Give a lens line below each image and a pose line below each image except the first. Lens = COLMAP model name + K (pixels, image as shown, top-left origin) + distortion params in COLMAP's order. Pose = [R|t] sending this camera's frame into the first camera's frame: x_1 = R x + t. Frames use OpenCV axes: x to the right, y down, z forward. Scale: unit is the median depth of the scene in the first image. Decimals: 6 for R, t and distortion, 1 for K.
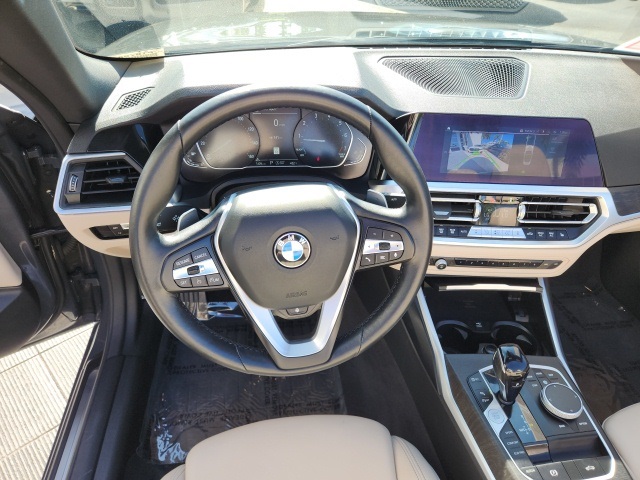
lens RADIAL K [[429.6, 0, 323.4], [0, 429.6, 242.4], [0, 0, 1]] dist [0.054906, -0.049690]
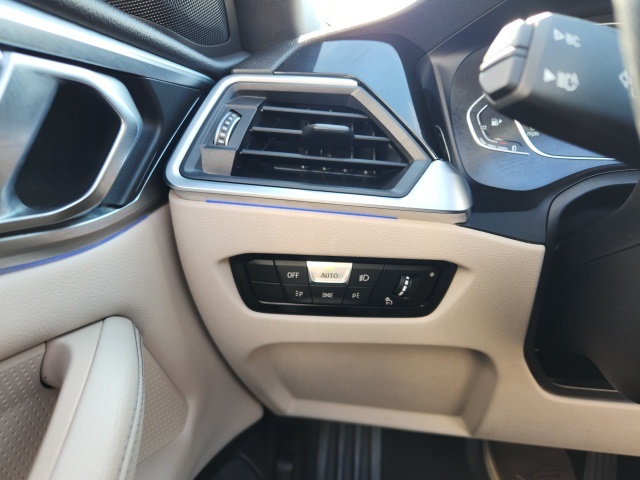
lens RADIAL K [[429.6, 0, 321.7], [0, 429.6, 239.2], [0, 0, 1]] dist [0.054906, -0.049690]
pose [[0.966783, 0.015410, -0.255134, -0.353848], [-0.130221, 0.888616, -0.439778, 0.097956], [0.219939, 0.458394, 0.861105, 0.658020]]
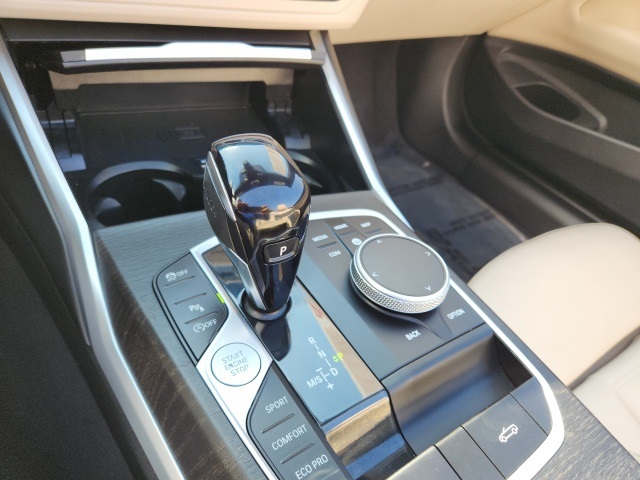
lens RADIAL K [[429.6, 0, 324.2], [0, 429.6, 243.7], [0, 0, 1]] dist [0.054906, -0.049690]
pose [[0.895538, -0.200162, 0.397425, 0.317094], [0.147948, 0.976244, 0.158303, 0.250611], [-0.419670, -0.082968, 0.903877, 0.639242]]
